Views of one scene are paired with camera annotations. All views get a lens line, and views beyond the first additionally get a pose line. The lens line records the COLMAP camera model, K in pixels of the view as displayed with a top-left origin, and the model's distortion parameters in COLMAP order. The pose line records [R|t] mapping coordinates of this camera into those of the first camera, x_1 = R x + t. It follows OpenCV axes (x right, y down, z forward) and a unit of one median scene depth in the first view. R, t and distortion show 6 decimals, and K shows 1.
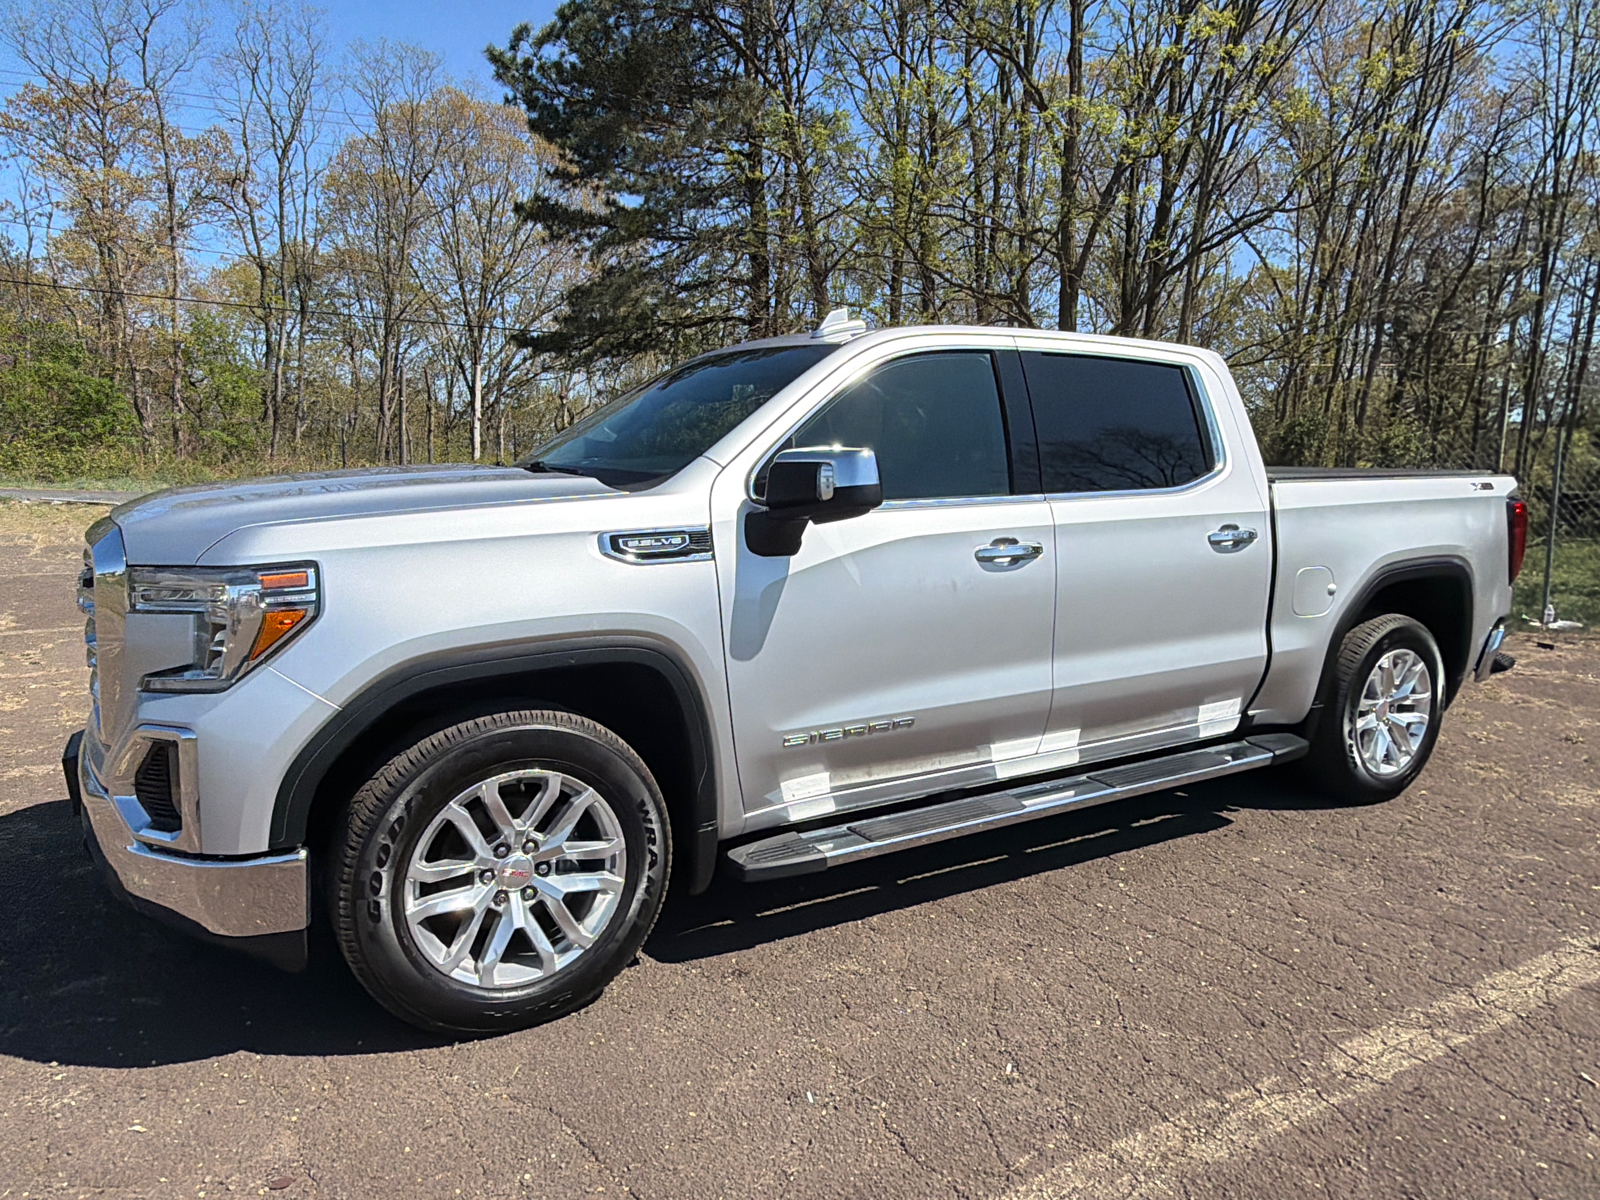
lens RADIAL K [[1041.4, 0, 797.8], [0, 1041.4, 605.3], [0, 0, 1]] dist [0.003161, -0.001134]
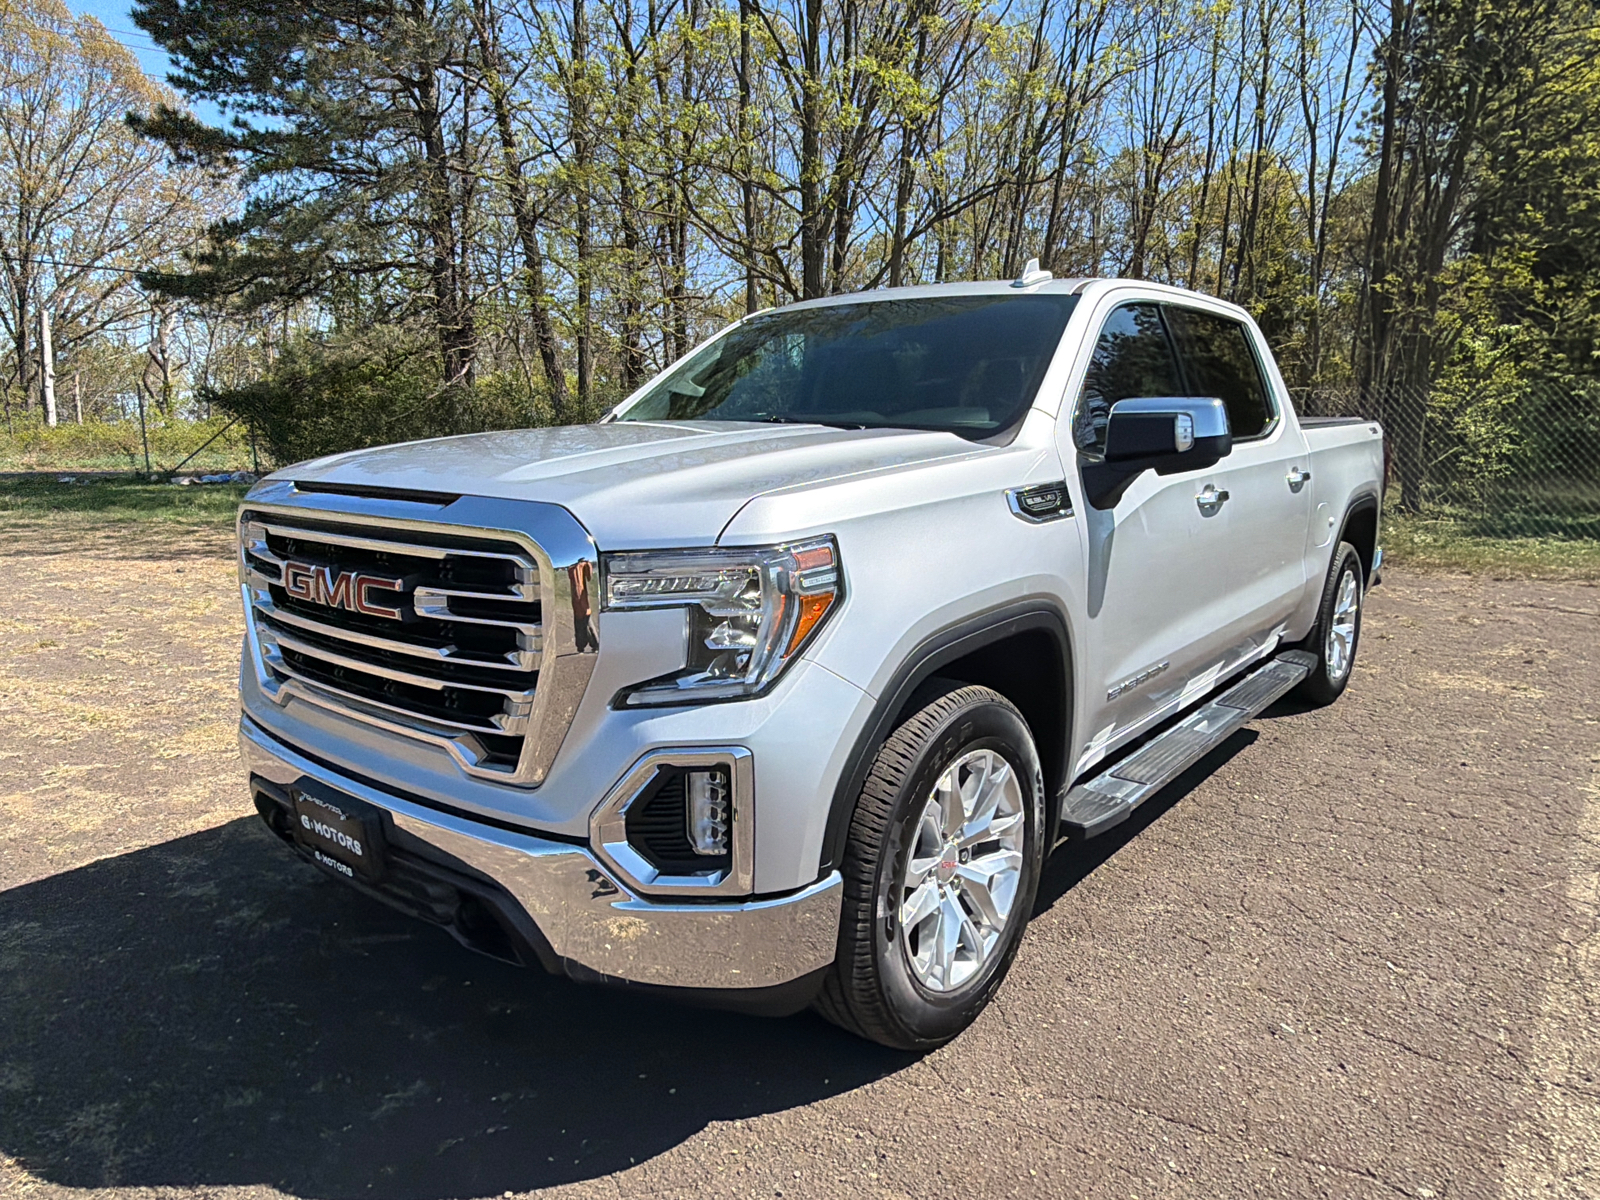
lens RADIAL K [[1041.5, 0, 800.8], [0, 1041.5, 605.8], [0, 0, 1]] dist [0.002033, 0.002029]
pose [[0.935277, -0.074644, 0.345956, -0.444545], [0.061329, 0.996900, 0.049293, -0.015588], [-0.348563, -0.024886, 0.936955, 0.120044]]
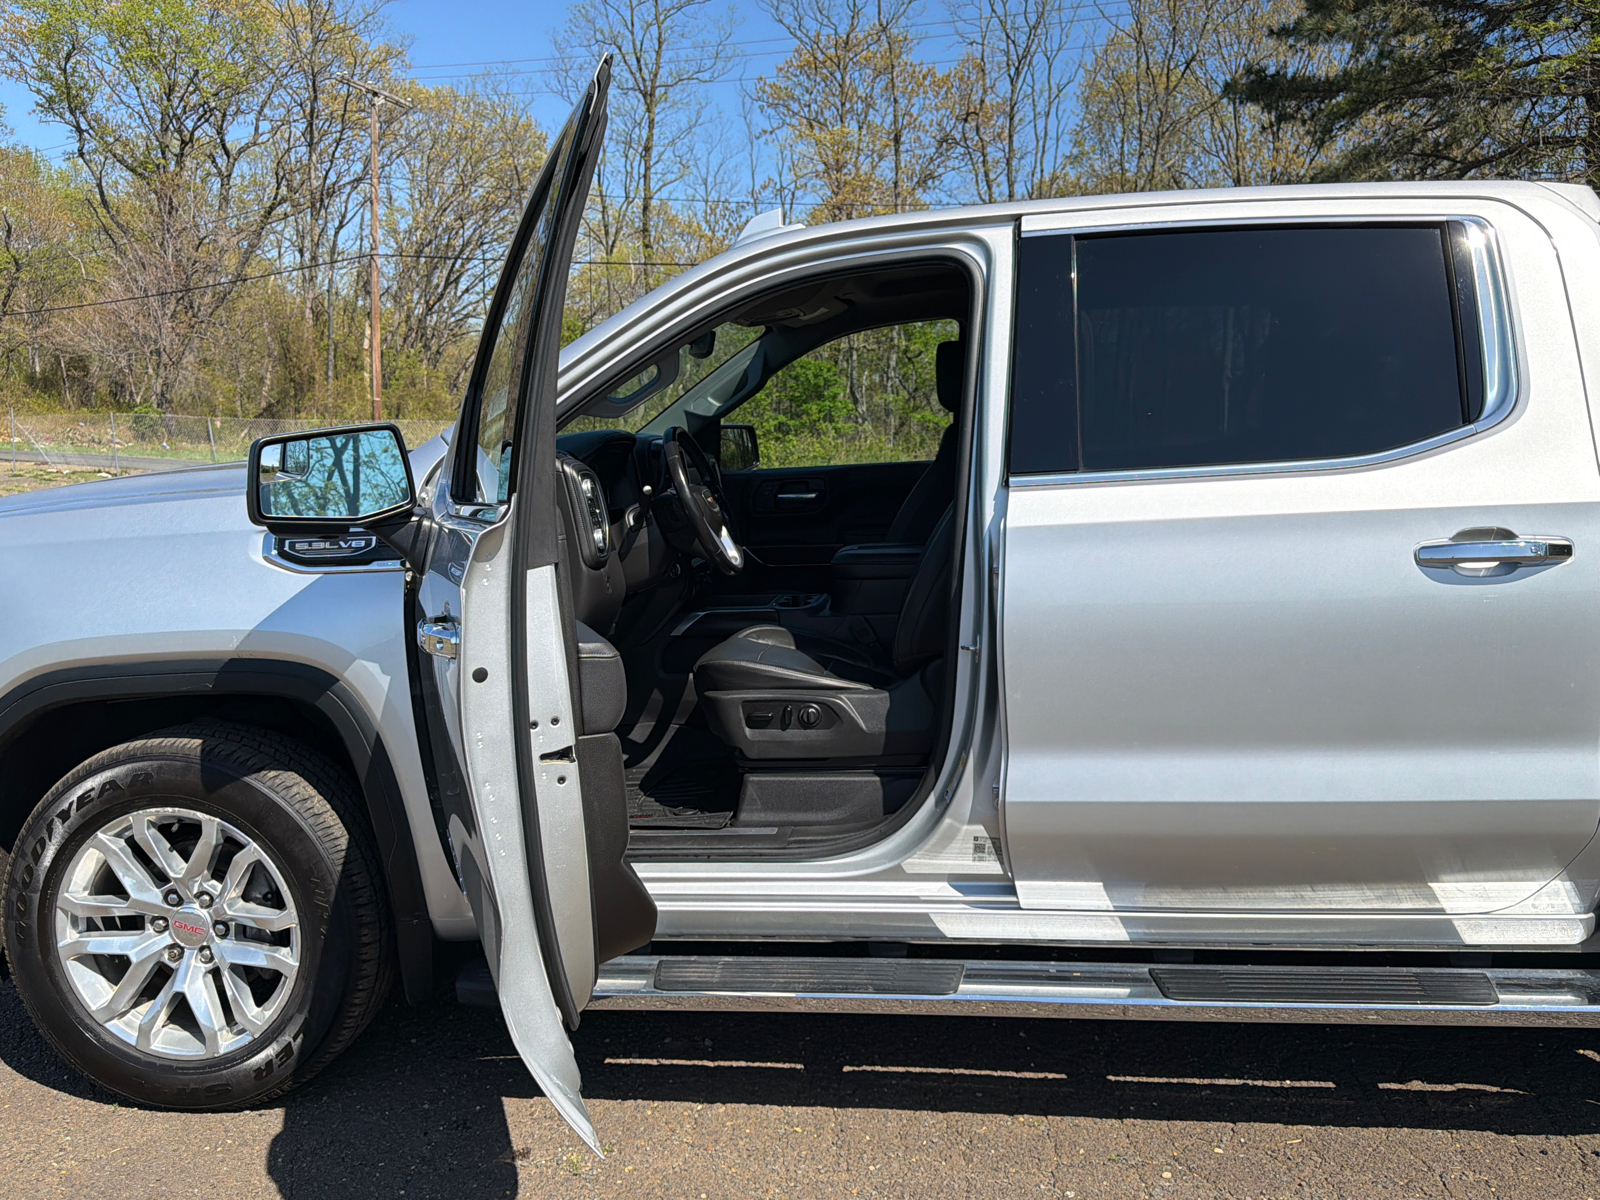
lens RADIAL K [[1367.9, 0, 798.7], [0, 1367.9, 609.1], [0, 0, 1]] dist [0.085708, -0.154341]
pose [[0.794115, 0.044340, -0.606148, 0.513238], [-0.051491, 0.998658, 0.005594, -0.023308], [0.605582, 0.026769, 0.795332, 0.250291]]
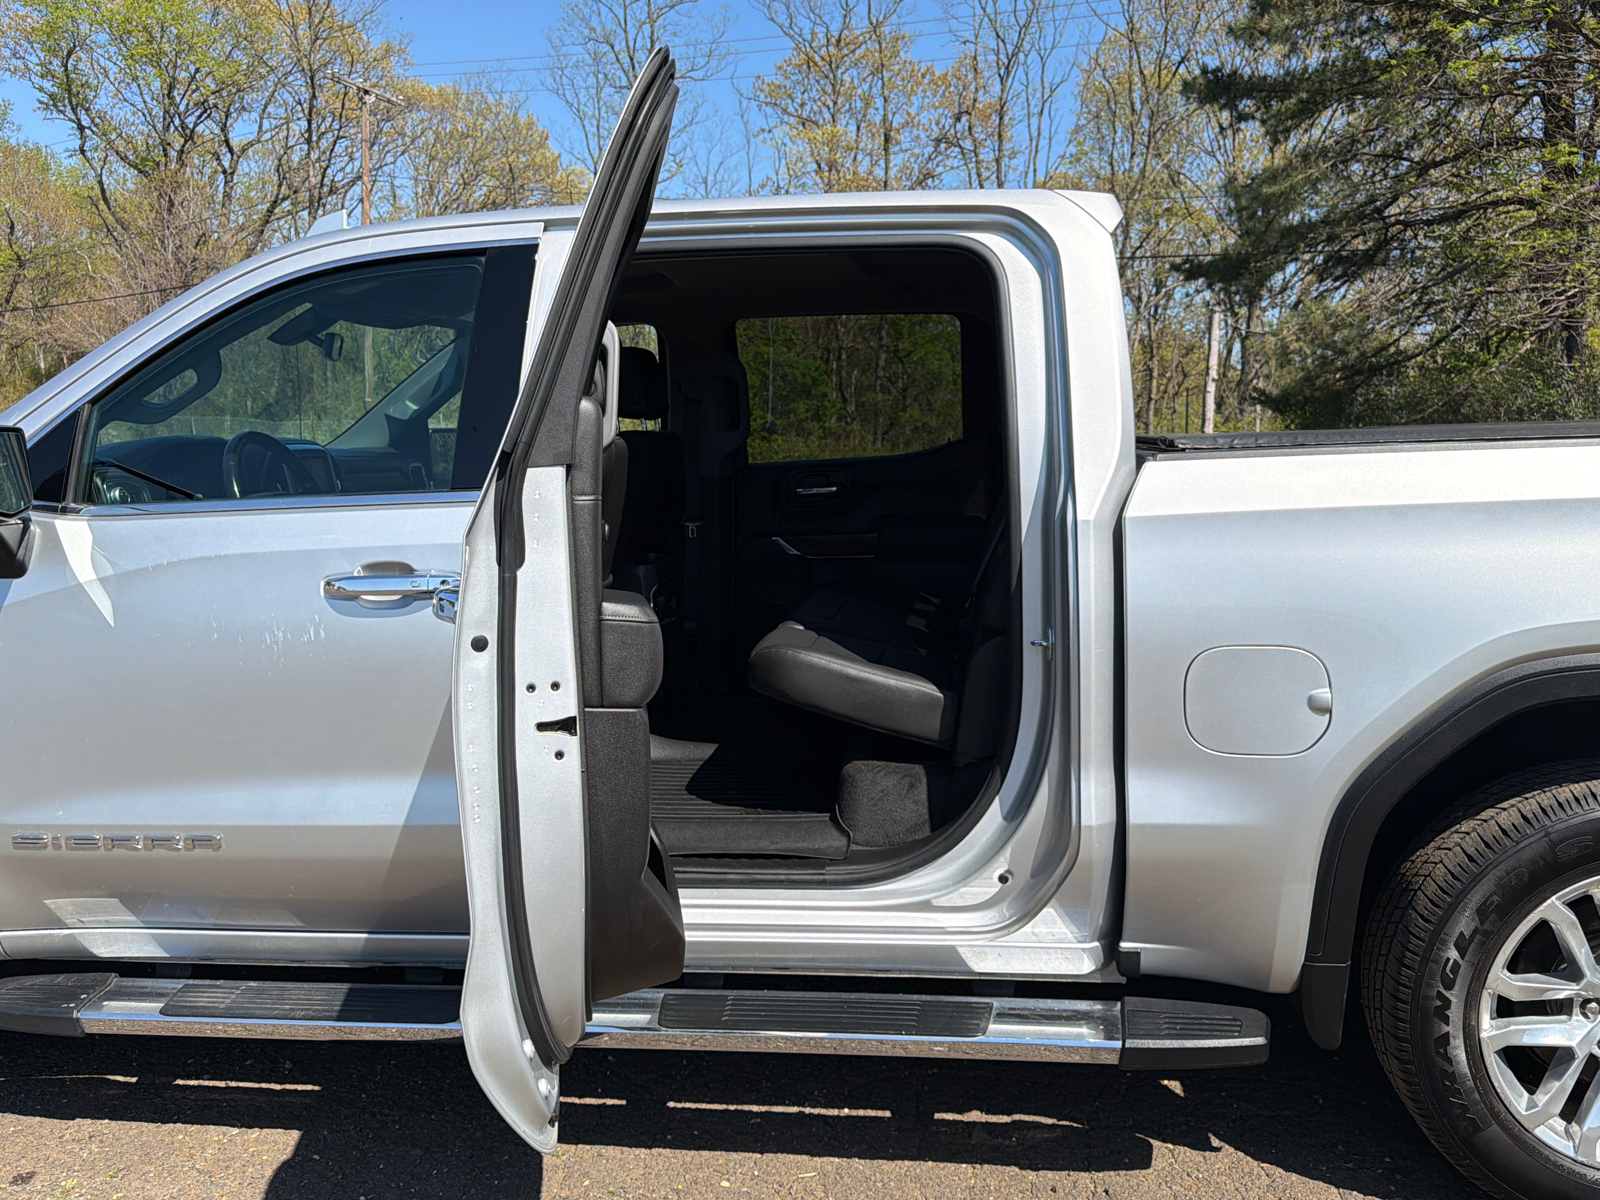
lens RADIAL K [[1367.9, 0, 798.7], [0, 1367.9, 609.1], [0, 0, 1]] dist [0.085708, -0.154341]
pose [[0.785464, 0.050209, -0.616868, 0.694137], [-0.058037, 0.998287, 0.007354, -0.045024], [0.616180, 0.030025, 0.787033, 0.412245]]
